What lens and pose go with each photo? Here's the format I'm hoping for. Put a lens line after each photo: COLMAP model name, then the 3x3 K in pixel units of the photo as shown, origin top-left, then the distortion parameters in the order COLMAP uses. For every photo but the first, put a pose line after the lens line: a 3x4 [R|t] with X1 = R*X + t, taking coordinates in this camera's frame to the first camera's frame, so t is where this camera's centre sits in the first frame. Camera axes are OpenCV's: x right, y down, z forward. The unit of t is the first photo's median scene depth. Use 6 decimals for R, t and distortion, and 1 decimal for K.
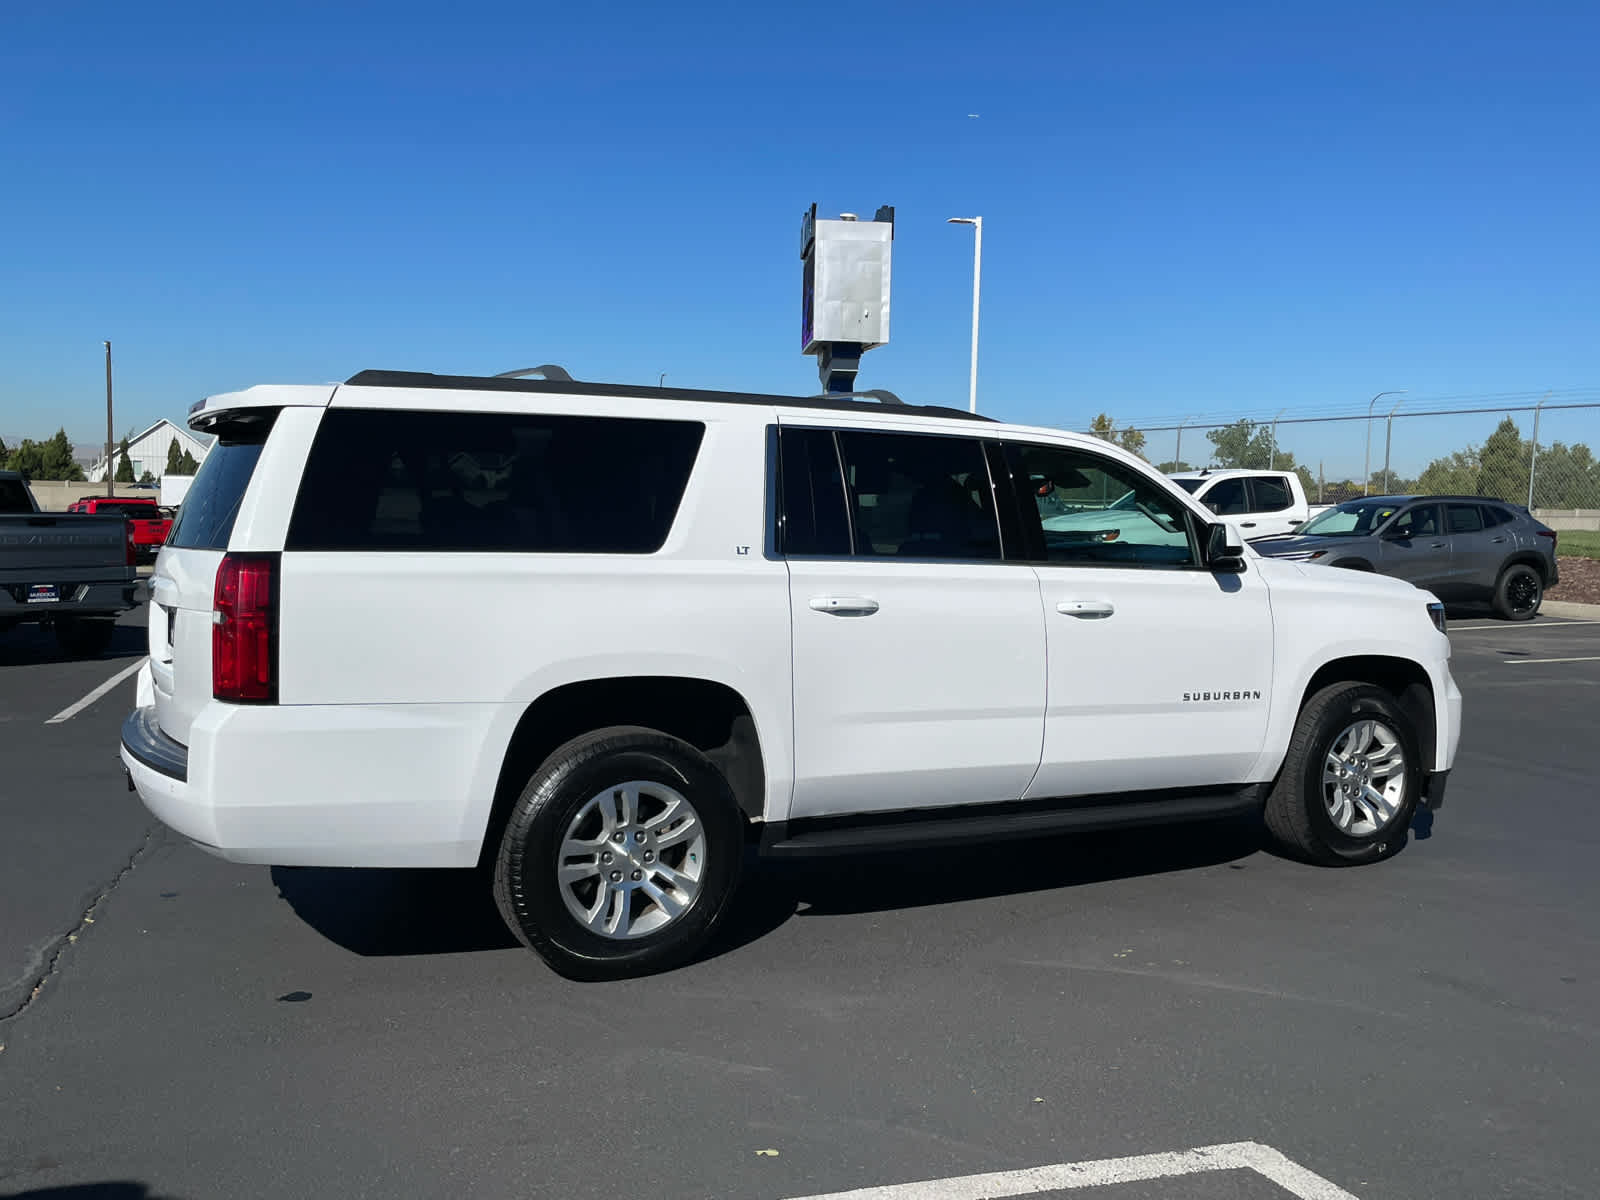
lens RADIAL K [[1438.8, 0, 821.7], [0, 1438.8, 622.2], [0, 0, 1]] dist [0.100207, -0.142959]
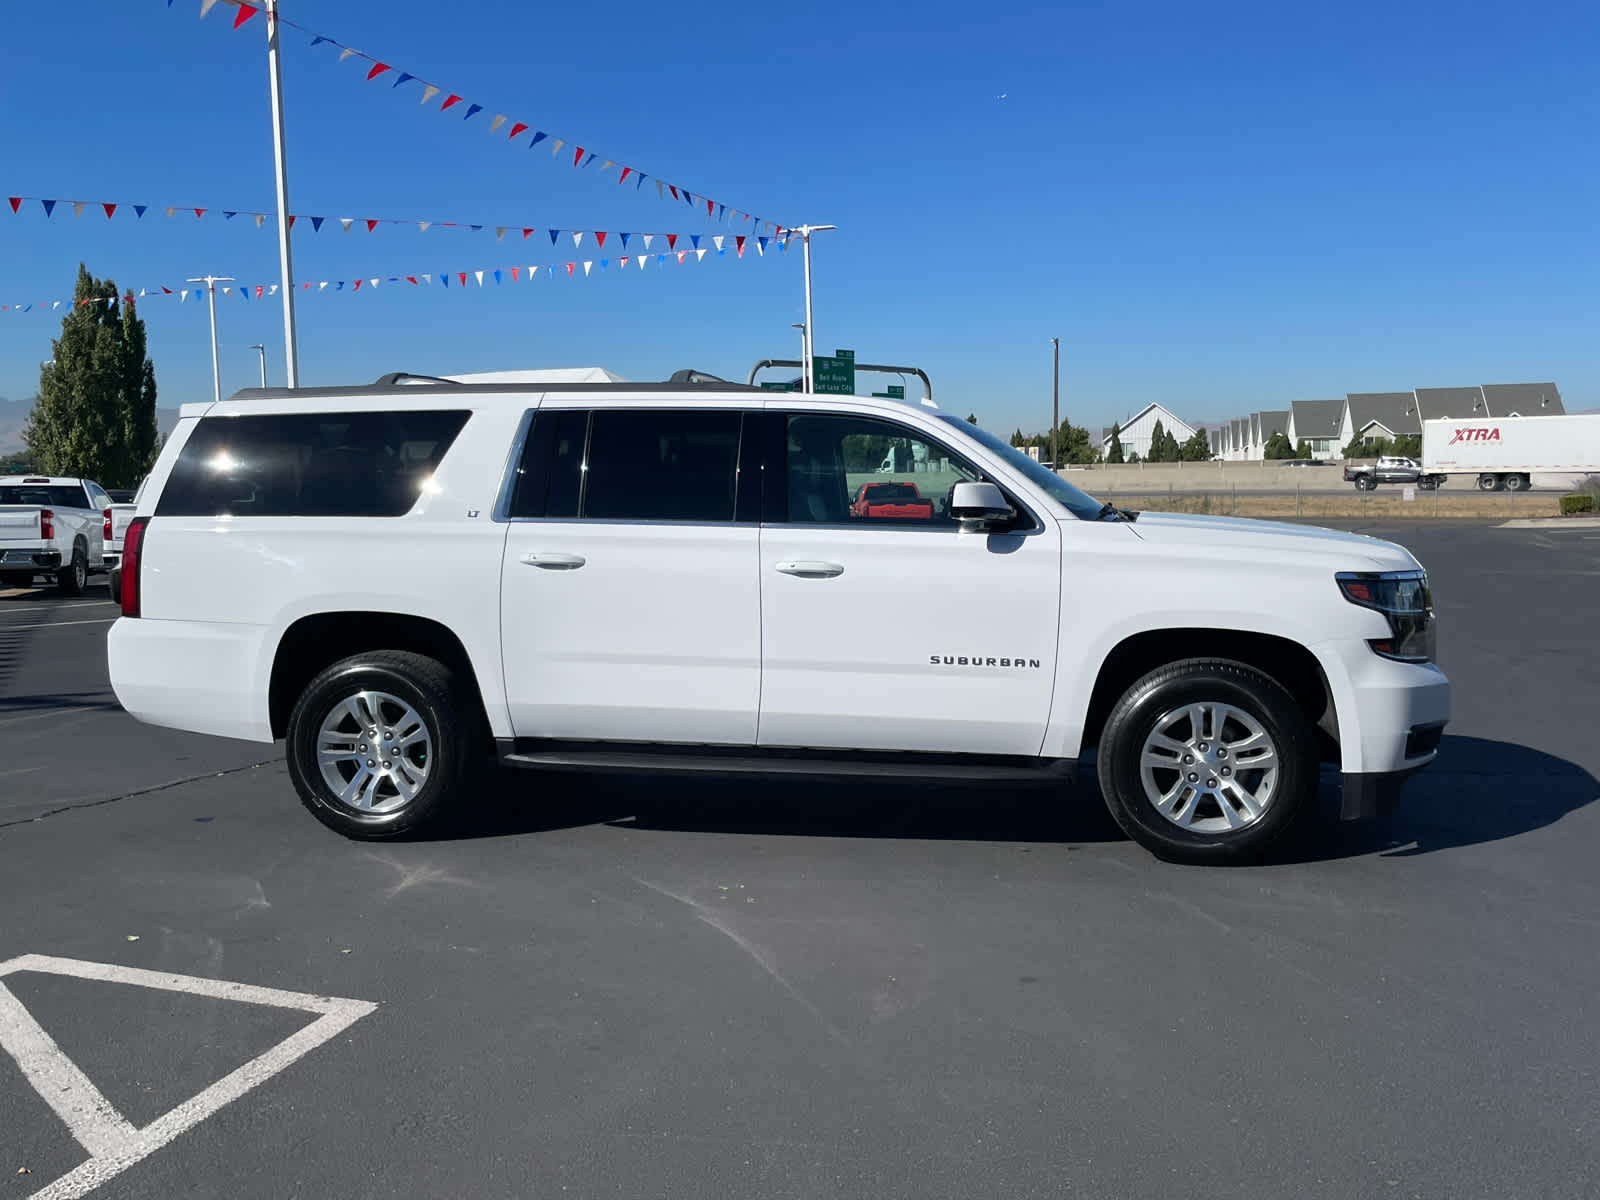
lens RADIAL K [[1438.8, 0, 821.7], [0, 1438.8, 622.2], [0, 0, 1]] dist [0.100207, -0.142959]
pose [[0.793051, 0.037309, -0.608012, 0.839615], [-0.026280, 0.999289, 0.027040, 0.001179], [0.608589, -0.005465, 0.793467, 0.178615]]
